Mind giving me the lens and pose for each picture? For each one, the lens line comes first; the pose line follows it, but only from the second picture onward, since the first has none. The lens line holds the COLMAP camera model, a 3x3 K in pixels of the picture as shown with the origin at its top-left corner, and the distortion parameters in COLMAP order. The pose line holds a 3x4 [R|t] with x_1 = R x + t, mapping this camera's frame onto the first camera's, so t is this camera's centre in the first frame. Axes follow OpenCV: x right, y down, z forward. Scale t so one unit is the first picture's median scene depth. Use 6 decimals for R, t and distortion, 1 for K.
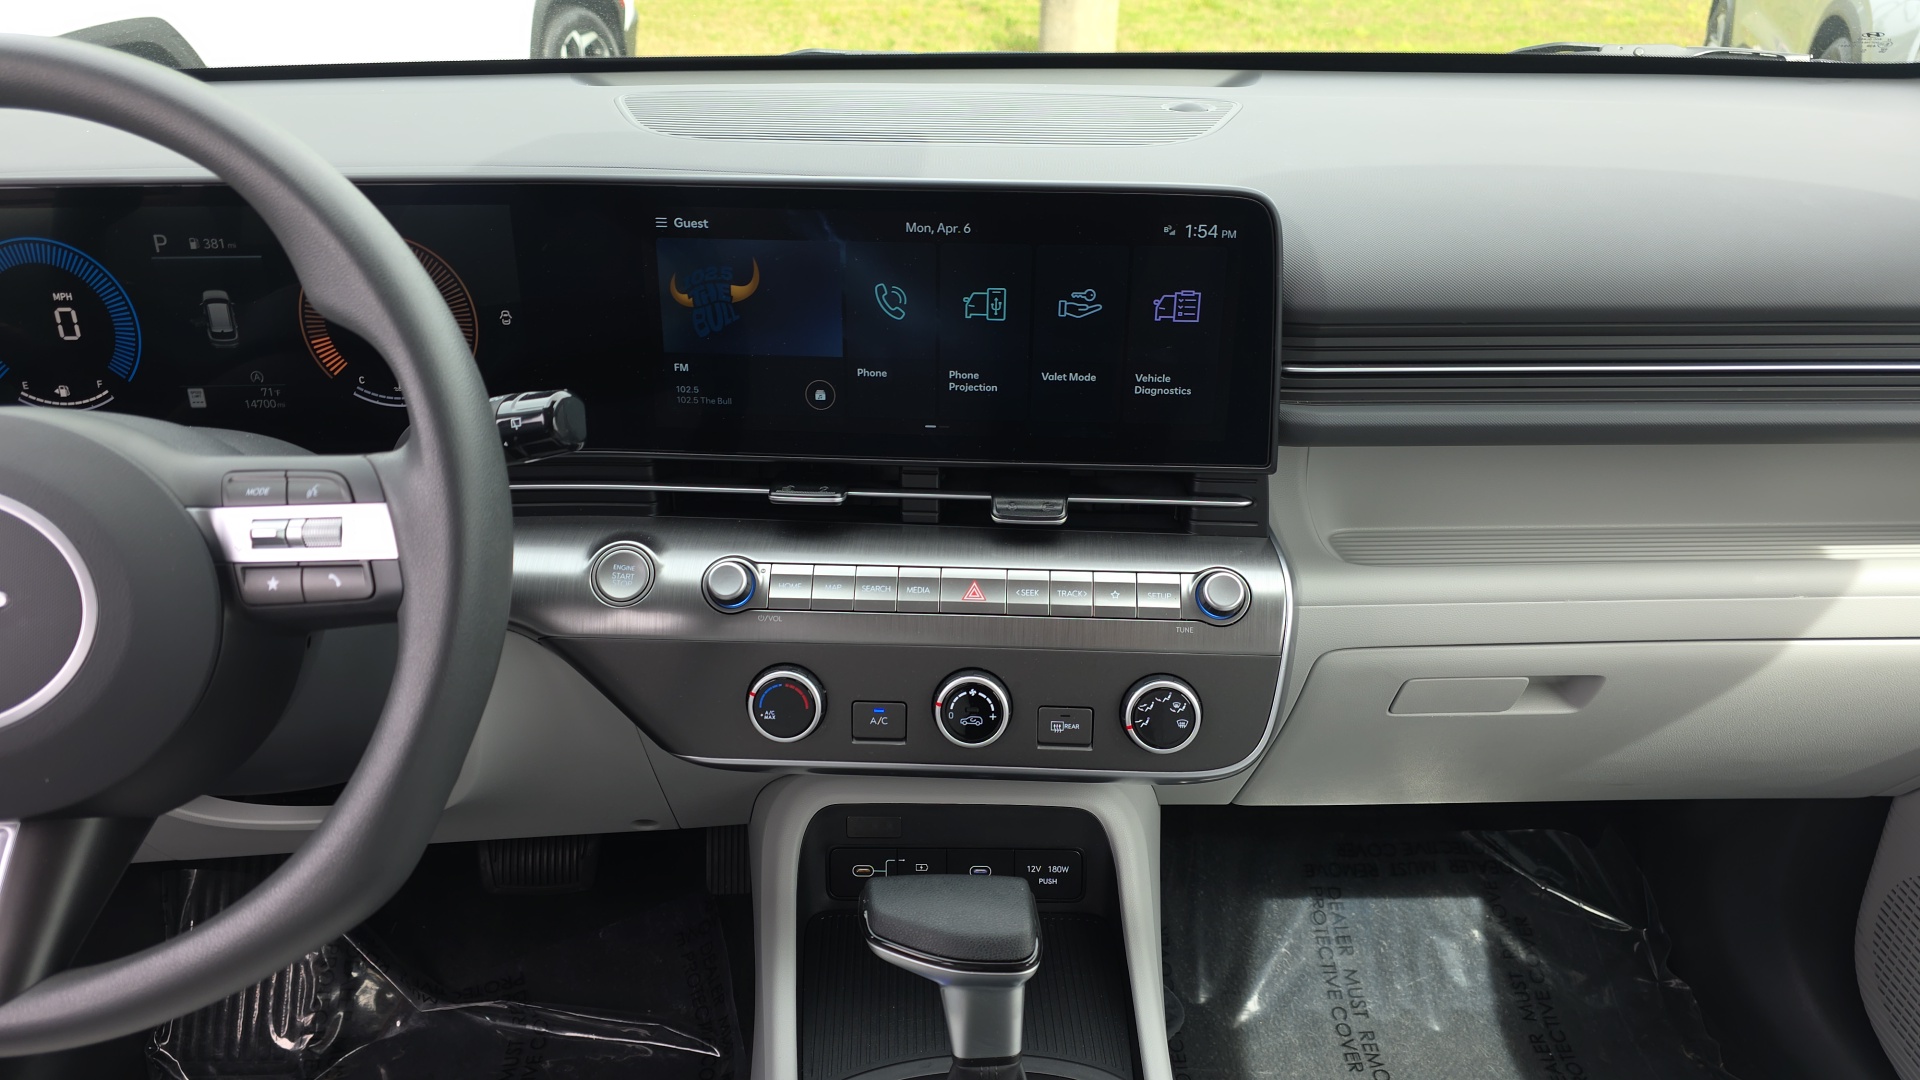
lens RADIAL K [[1287.8, 0, 963.6], [0, 1287.8, 578.2], [0, 0, 1]] dist [0.071275, -0.069912]
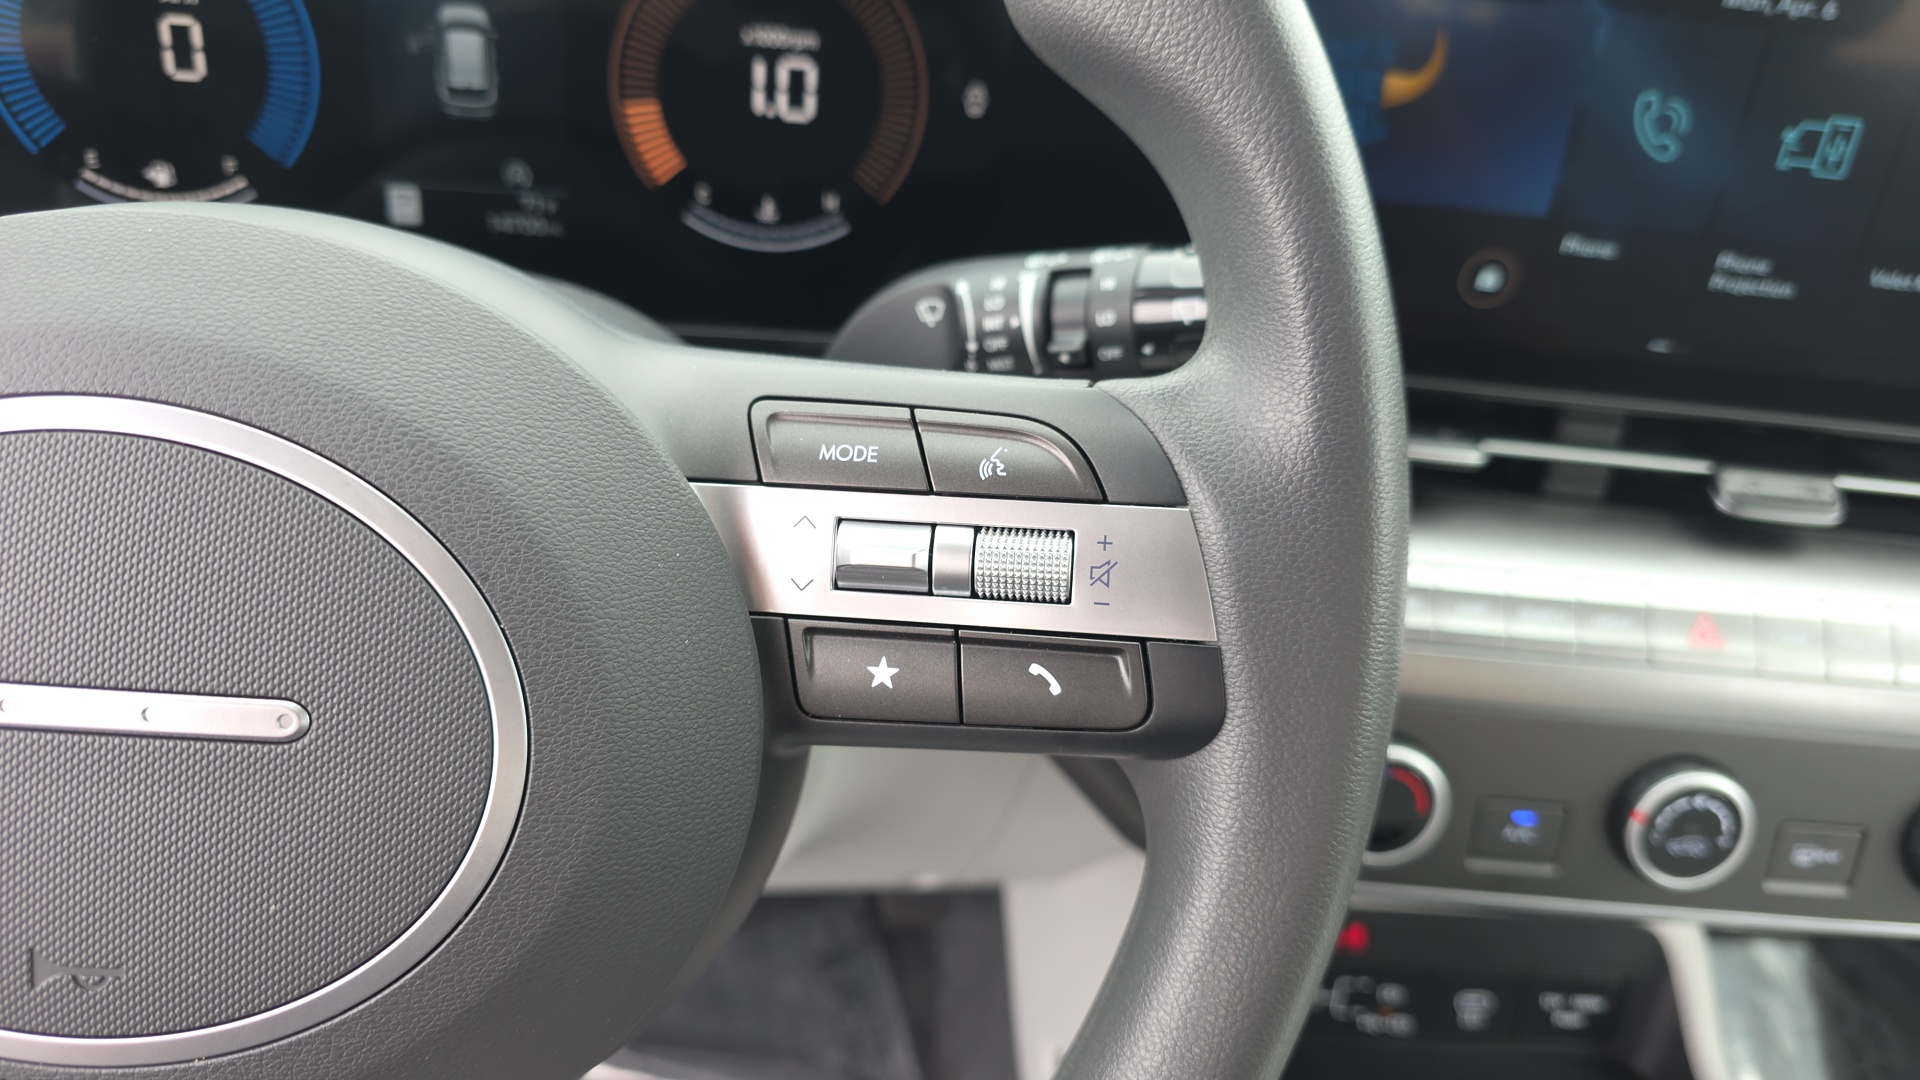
lens RADIAL K [[1348.4, 0, 935.6], [0, 1348.4, 538.3], [0, 0, 1]] dist [0.003288, -0.030473]
pose [[0.995251, 0.060518, 0.076239, -0.399303], [-0.065801, 0.995458, 0.068802, -0.051993], [-0.071729, -0.073492, 0.994713, 0.411124]]
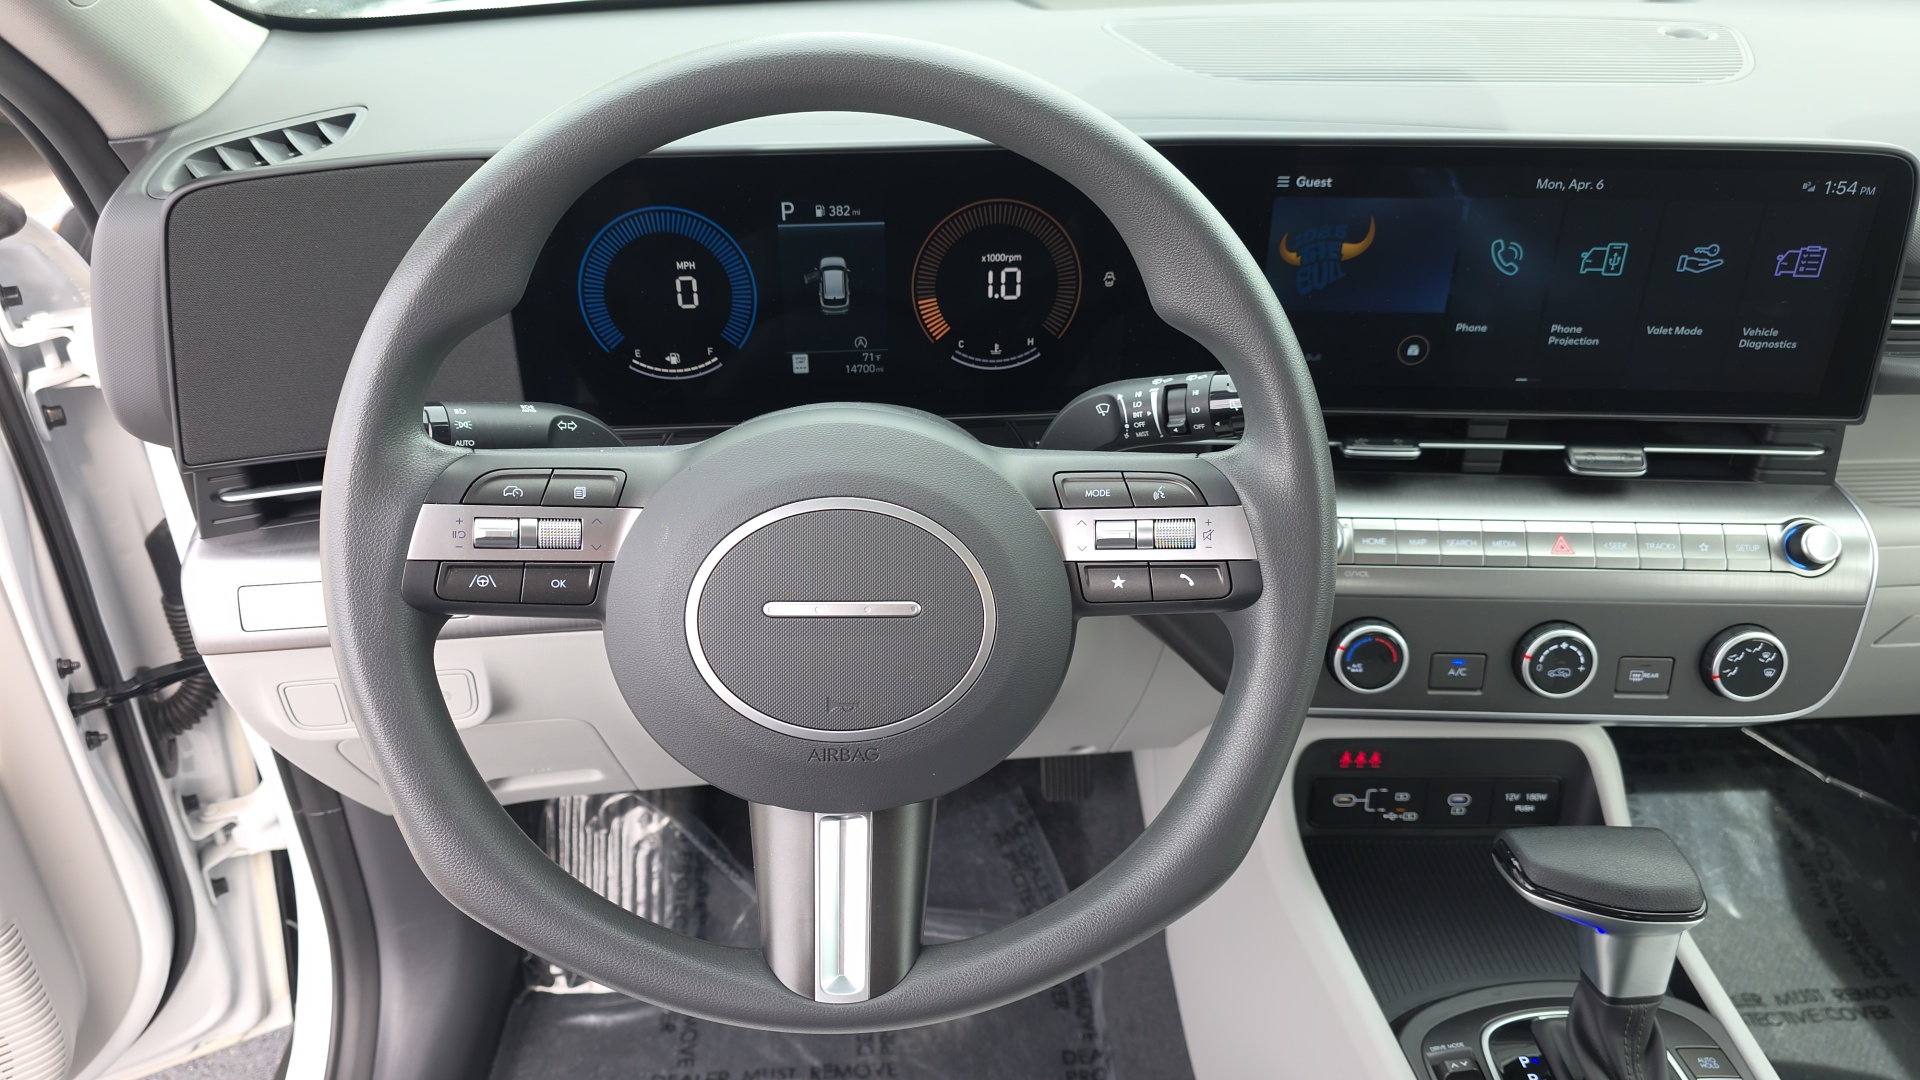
lens RADIAL K [[1300.7, 0, 935.3], [0, 1300.7, 544.7], [0, 0, 1]] dist [0.072739, -0.090238]
pose [[0.999682, -0.012436, 0.021928, -0.507266], [0.010463, 0.996077, 0.087875, -0.086068], [-0.022935, -0.087618, 0.995890, -0.014328]]
